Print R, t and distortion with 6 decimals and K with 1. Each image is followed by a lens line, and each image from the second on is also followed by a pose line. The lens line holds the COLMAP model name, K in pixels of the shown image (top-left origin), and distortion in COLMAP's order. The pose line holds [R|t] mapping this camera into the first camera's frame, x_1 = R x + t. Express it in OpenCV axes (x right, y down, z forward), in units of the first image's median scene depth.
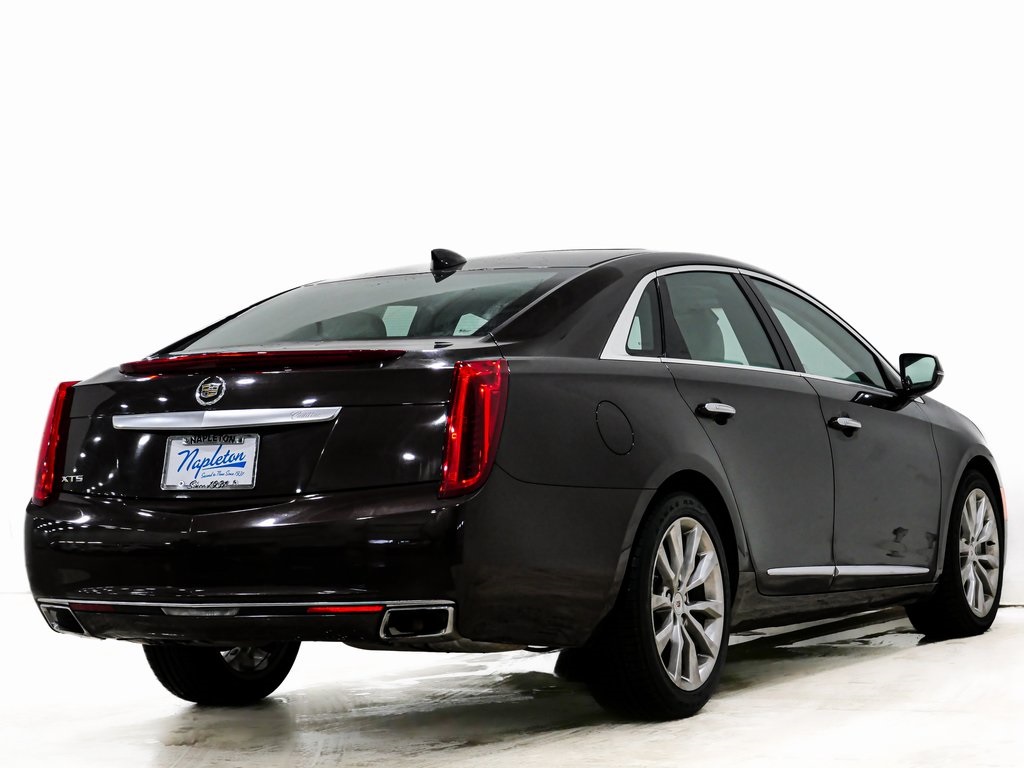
lens RADIAL K [[2375.2, 0, 512.7], [0, 2375.2, 386.3], [0, 0, 1]] dist [0.028248, 0.000000]
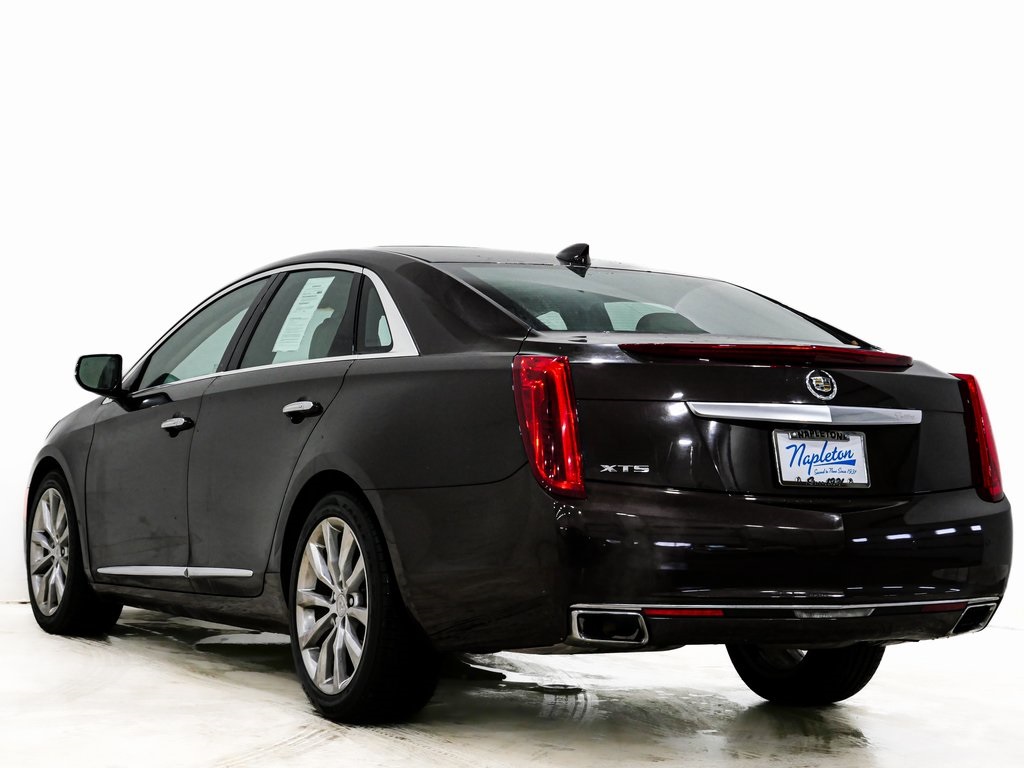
lens RADIAL K [[2289.8, 0, 512.0], [0, 2289.8, 382.4], [0, 0, 1]] dist [0.016016, 0.000000]
pose [[0.532201, 0.064278, 0.844174, -0.981622], [-0.059652, 0.997483, -0.038344, 0.044255], [-0.844514, -0.029950, 0.534696, 0.608464]]
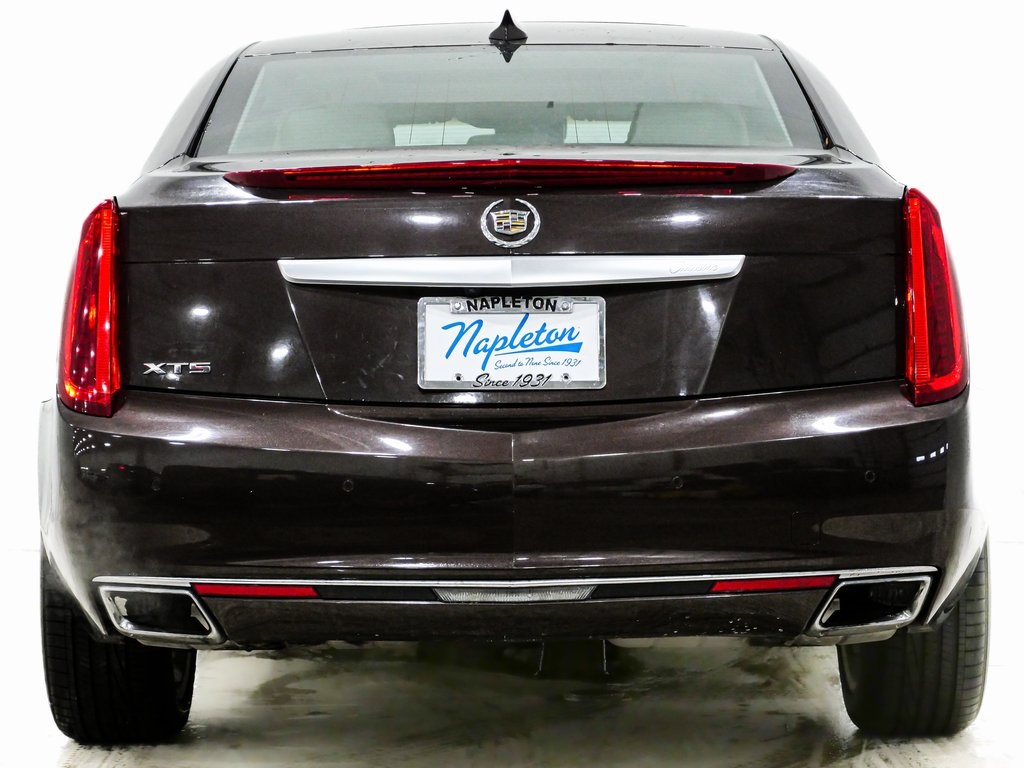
lens RADIAL K [[3082.7, 0, 511.5], [0, 3082.7, 383.2], [0, 0, 1]] dist [-0.053304, 0.000000]
pose [[0.877944, 0.007997, 0.478696, -0.495434], [-0.026446, 0.999144, 0.031811, 0.017507], [-0.478032, -0.040588, 0.877404, 0.322965]]
